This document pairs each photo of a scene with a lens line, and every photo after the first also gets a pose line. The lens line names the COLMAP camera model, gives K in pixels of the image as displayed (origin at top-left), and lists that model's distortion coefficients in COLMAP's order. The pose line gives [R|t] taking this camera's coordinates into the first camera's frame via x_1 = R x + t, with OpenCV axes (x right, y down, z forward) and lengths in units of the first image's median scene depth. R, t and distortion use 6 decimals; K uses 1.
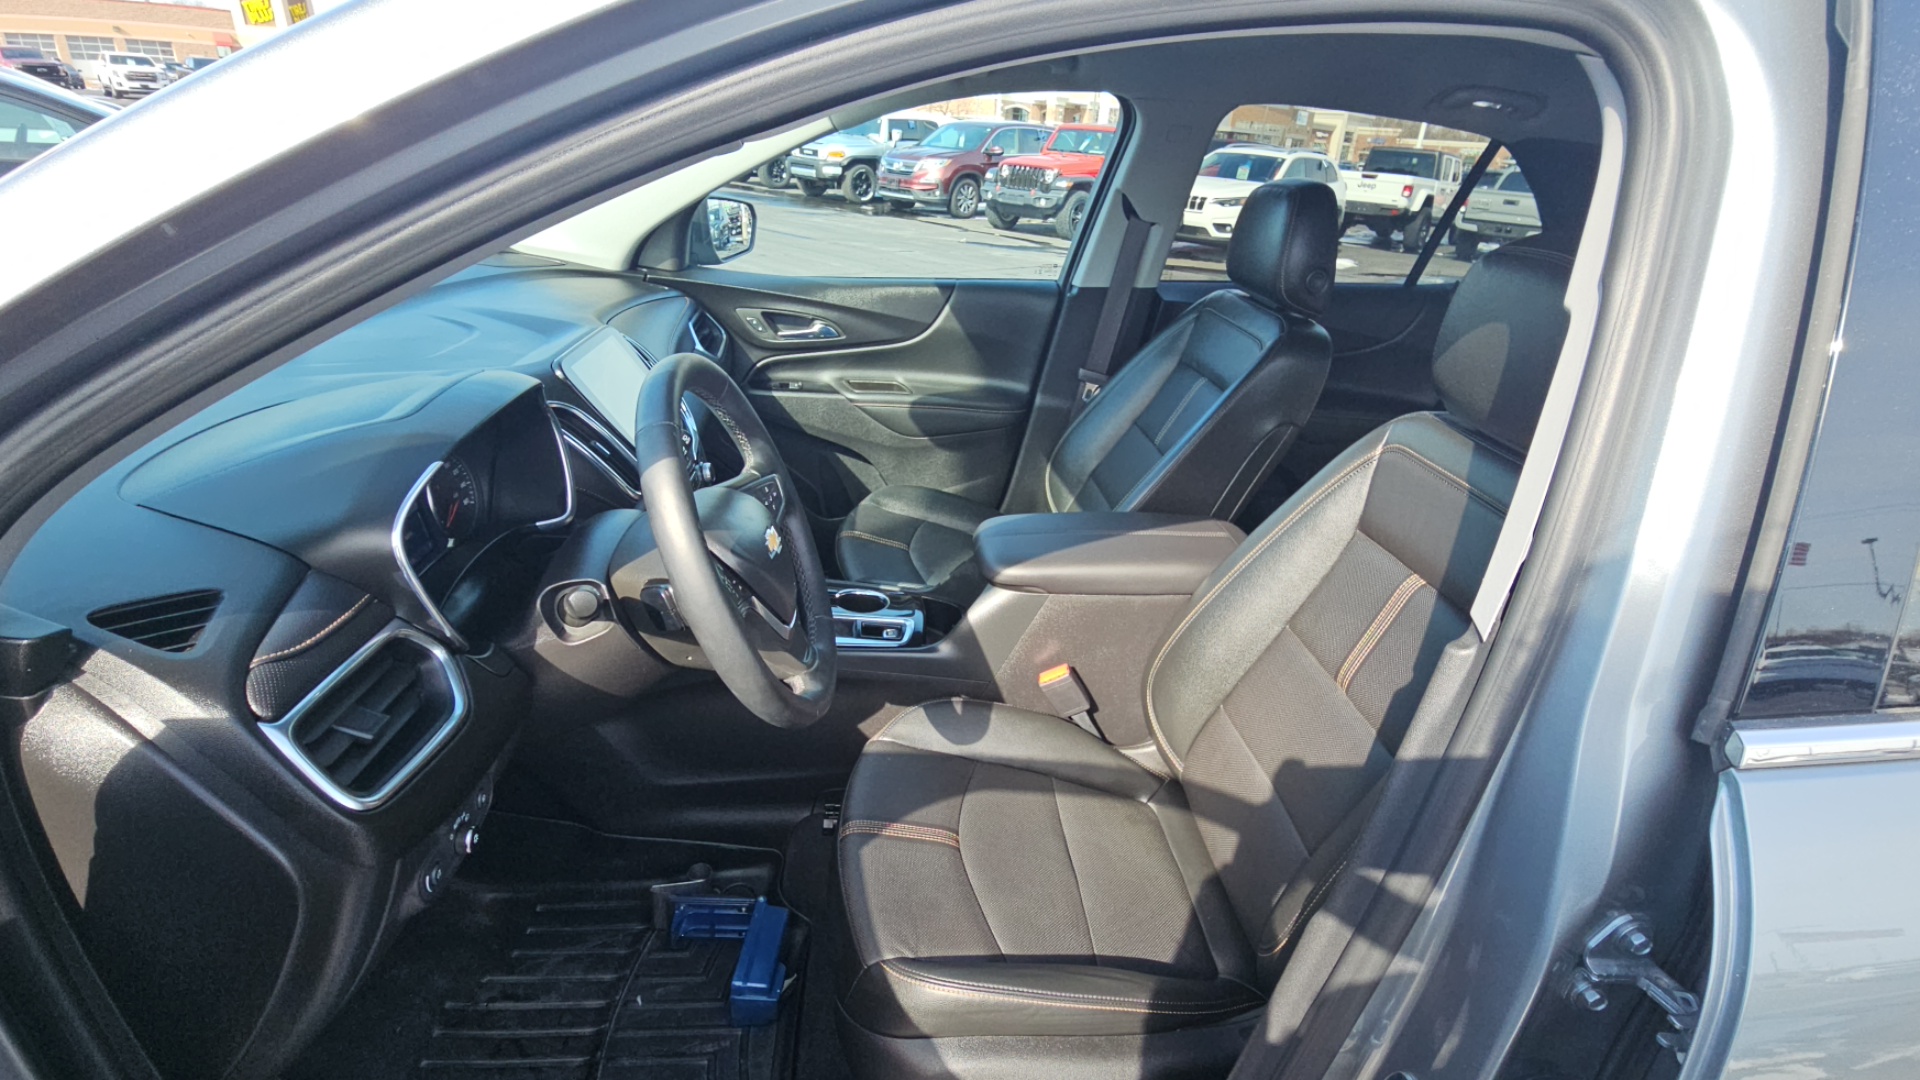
lens RADIAL K [[852.7, 0, 978.1], [0, 852.7, 540.8], [0, 0, 1]] dist [0.008459, -0.006475]
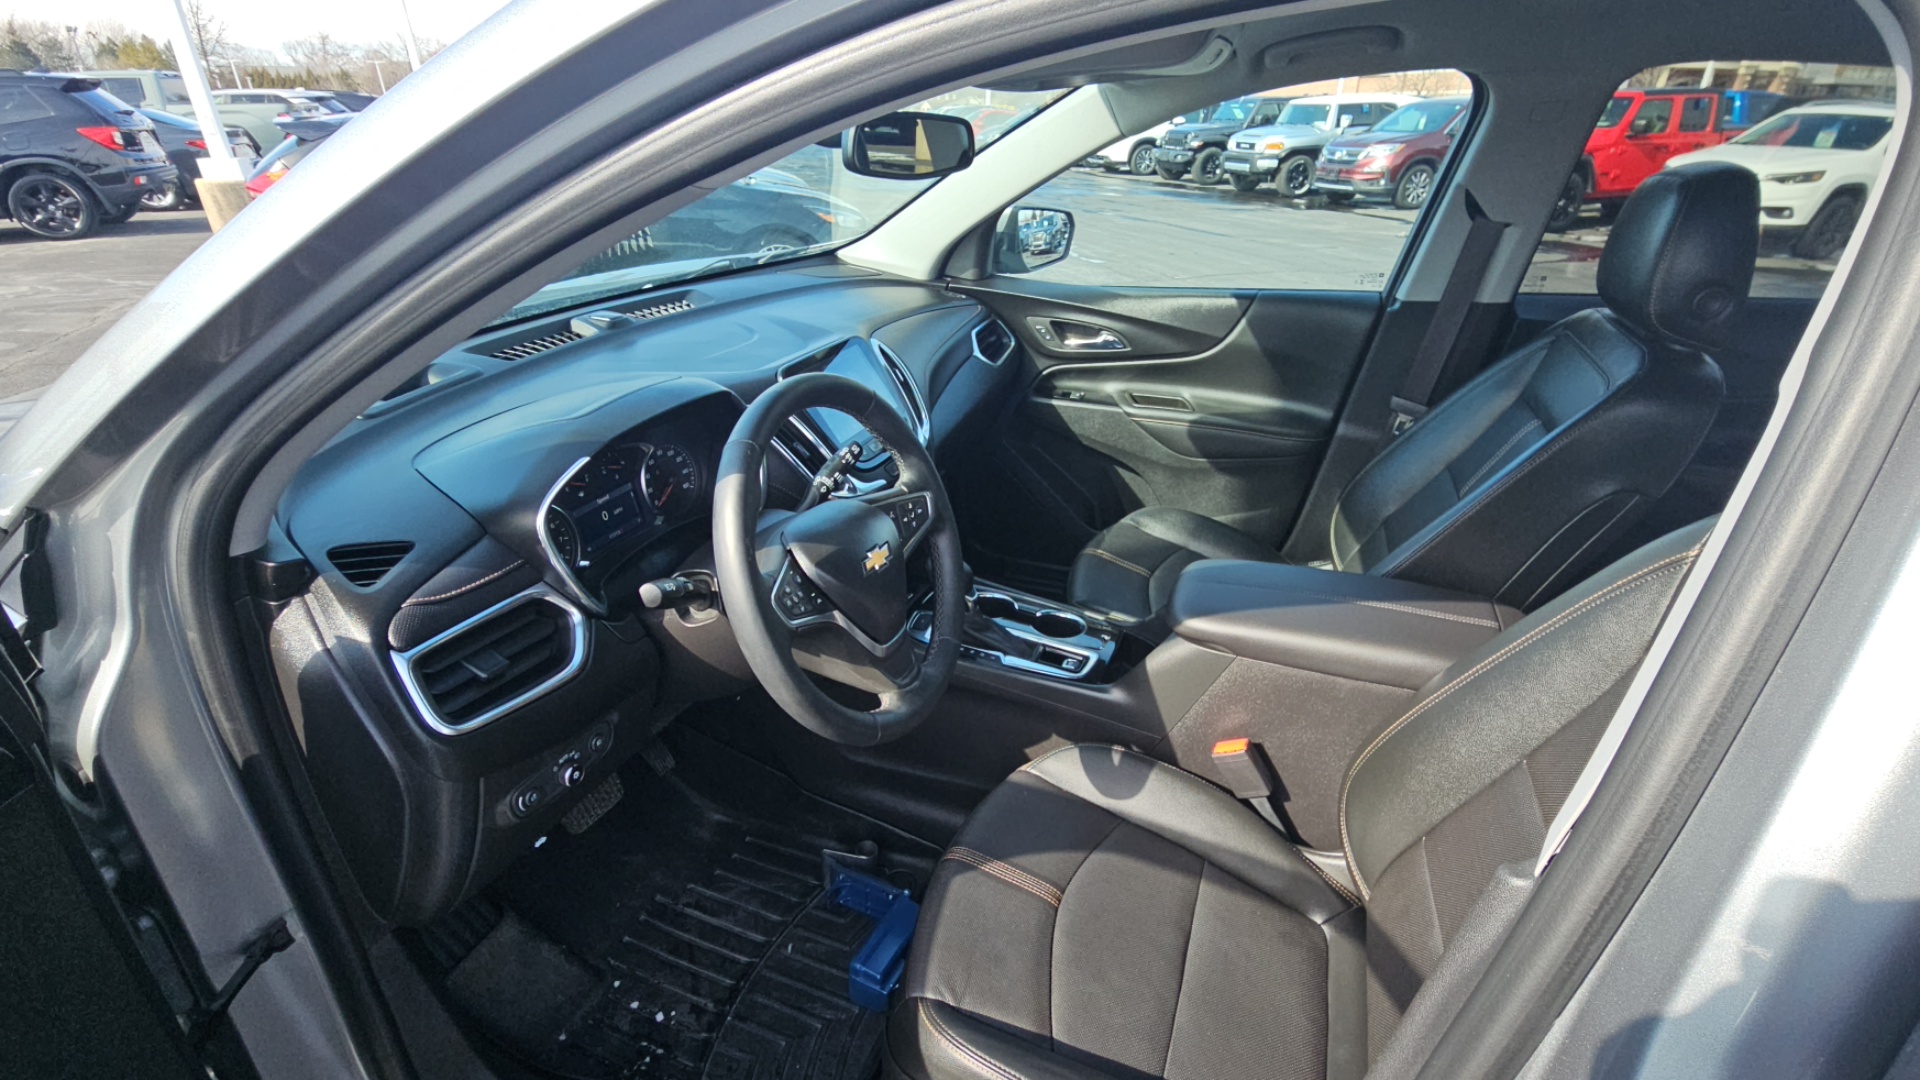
lens RADIAL K [[852.7, 0, 971.4], [0, 852.7, 541.6], [0, 0, 1]] dist [0.008459, -0.006475]
pose [[0.893168, 0.136513, -0.428503, 0.192324], [-0.134876, 0.990267, 0.034346, -0.046032], [0.429021, 0.027118, 0.902887, 0.081713]]
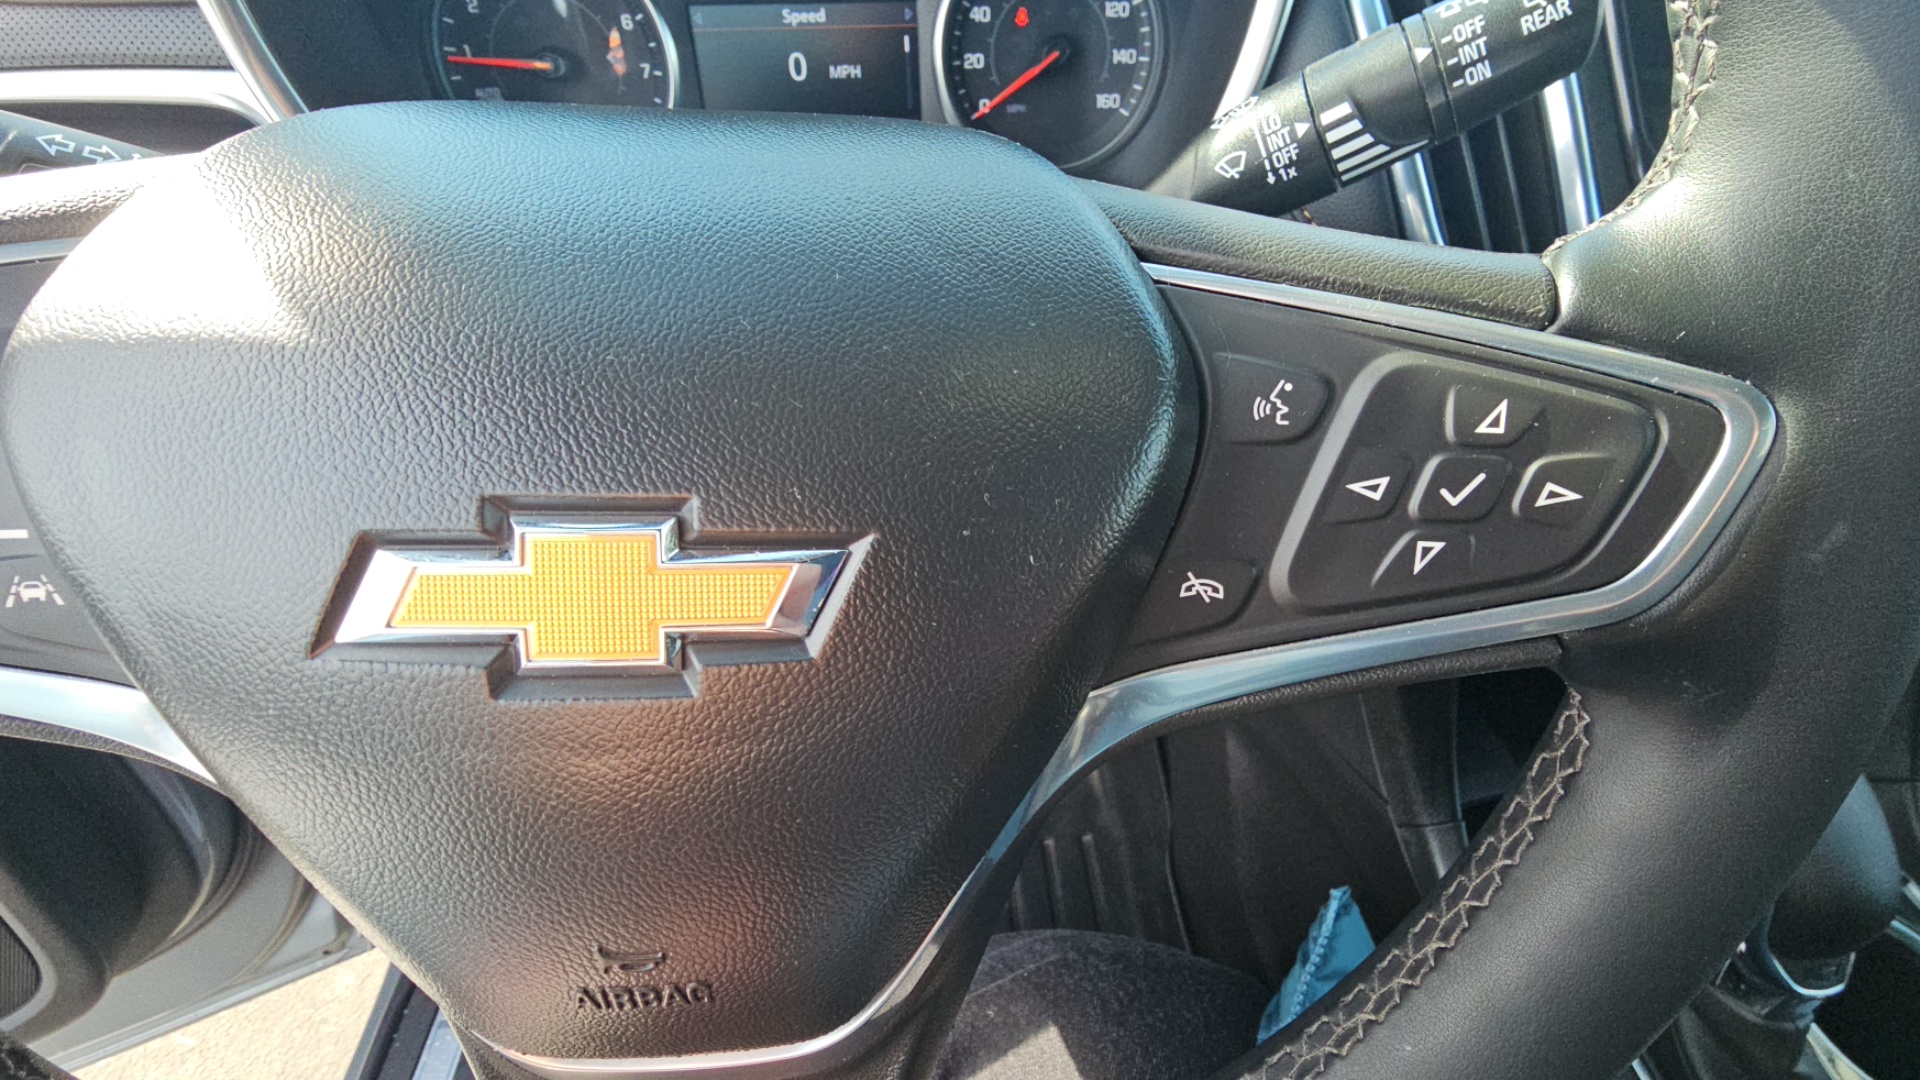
lens RADIAL K [[852.7, 0, 979.9], [0, 852.7, 552.0], [0, 0, 1]] dist [0.008459, -0.006475]
pose [[-0.007218, 0.587850, -0.808938, -0.114817], [-0.426206, 0.729993, 0.534284, -0.060197], [0.904597, 0.348631, 0.245276, 0.701959]]
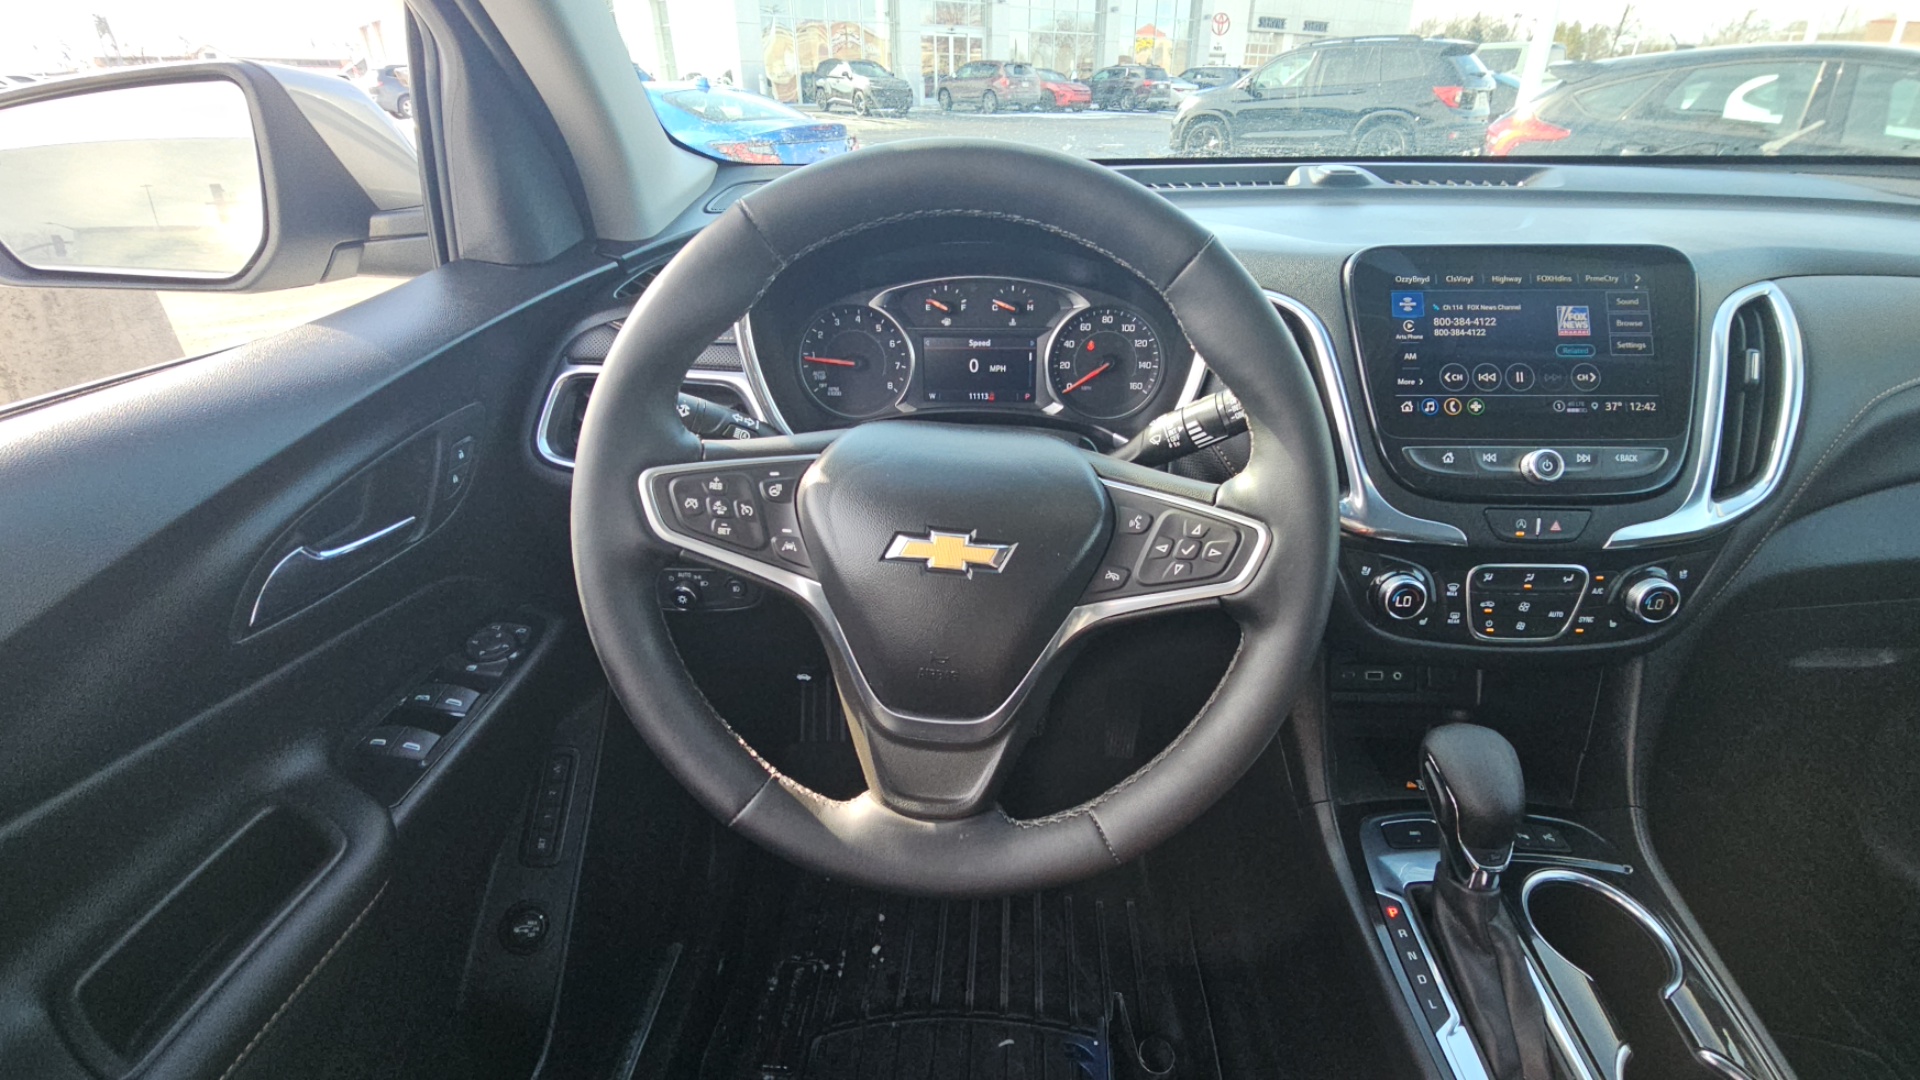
lens RADIAL K [[852.7, 0, 978.9], [0, 852.7, 546.6], [0, 0, 1]] dist [0.008459, -0.006475]
pose [[-0.131708, 0.399214, -0.907349, 0.124062], [-0.429669, 0.801880, 0.415179, -0.142454], [0.893329, 0.444542, 0.065916, 0.677761]]
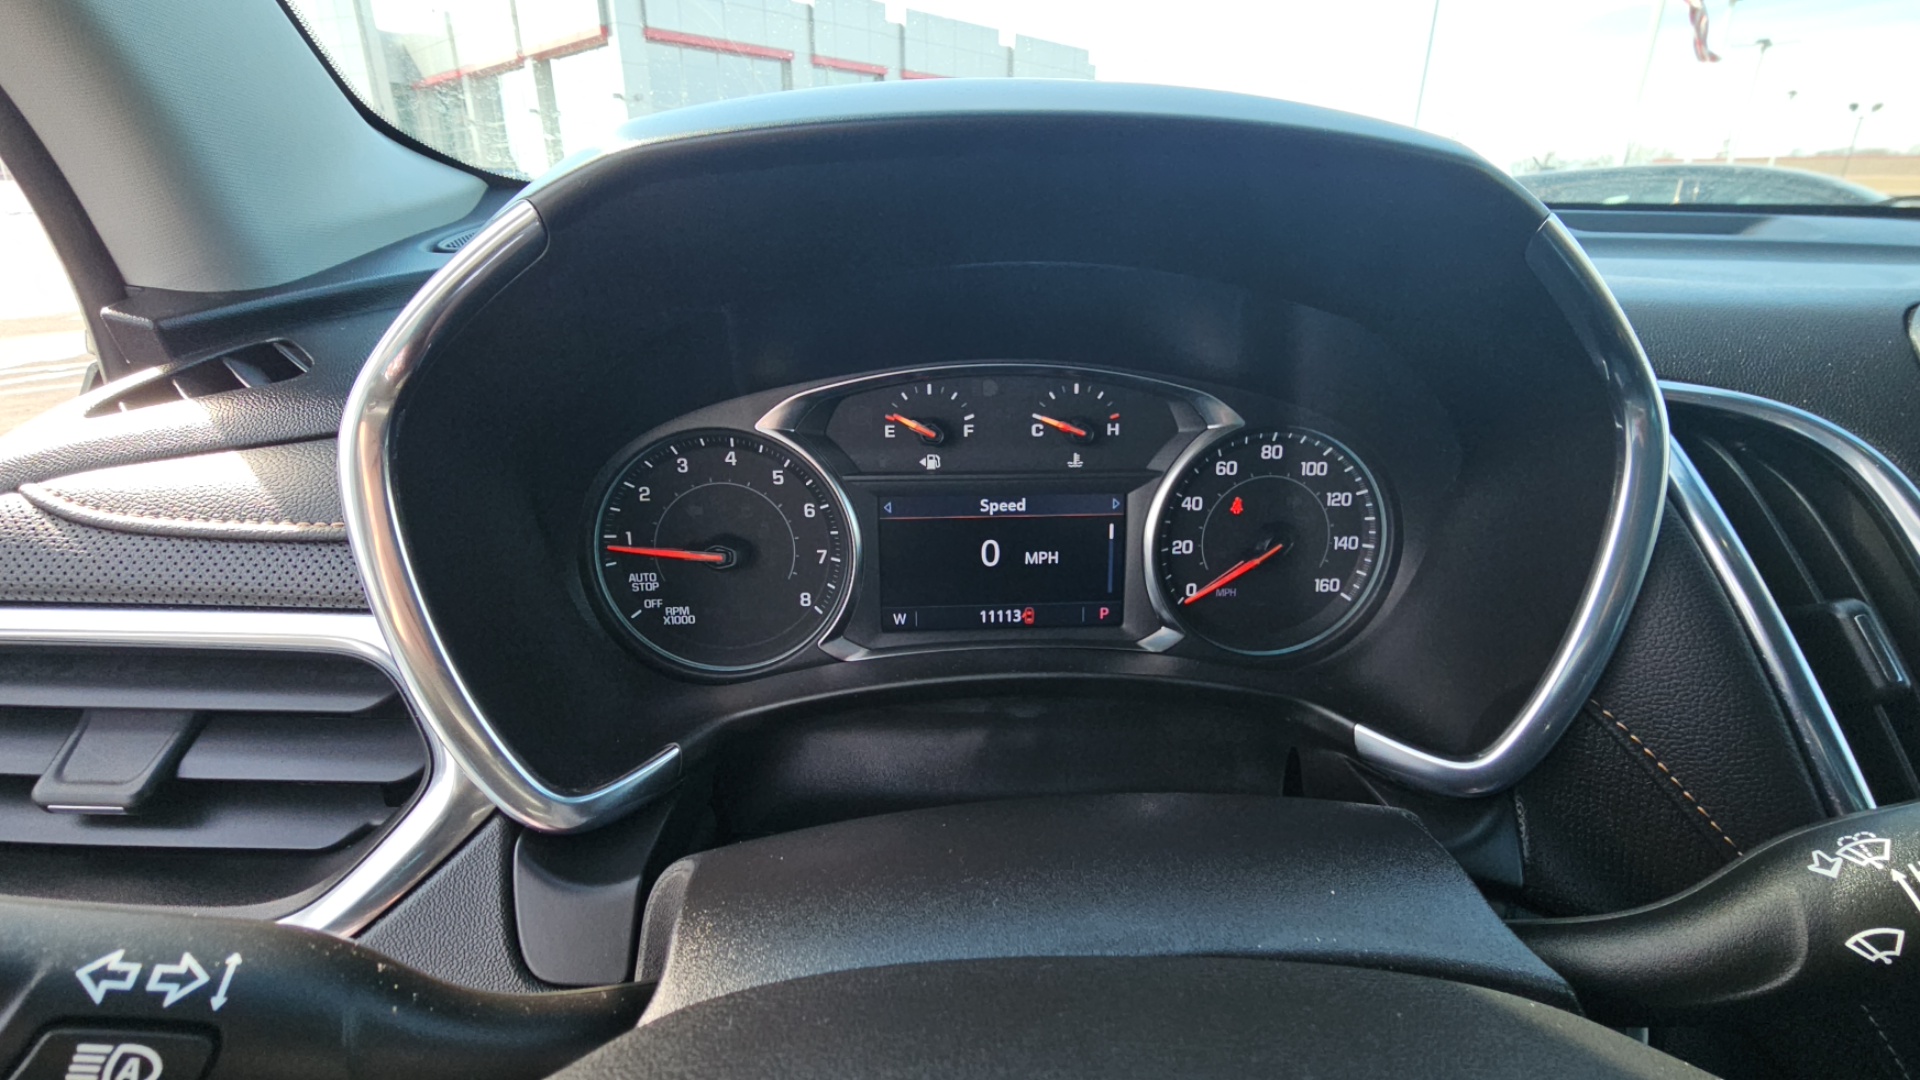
lens RADIAL K [[852.7, 0, 979.7], [0, 852.7, 548.3], [0, 0, 1]] dist [0.008459, -0.006475]
pose [[-0.015606, 0.295317, -0.955272, -0.202009], [-0.440113, 0.855830, 0.271765, -0.069835], [0.897807, 0.424669, 0.116617, 0.622575]]
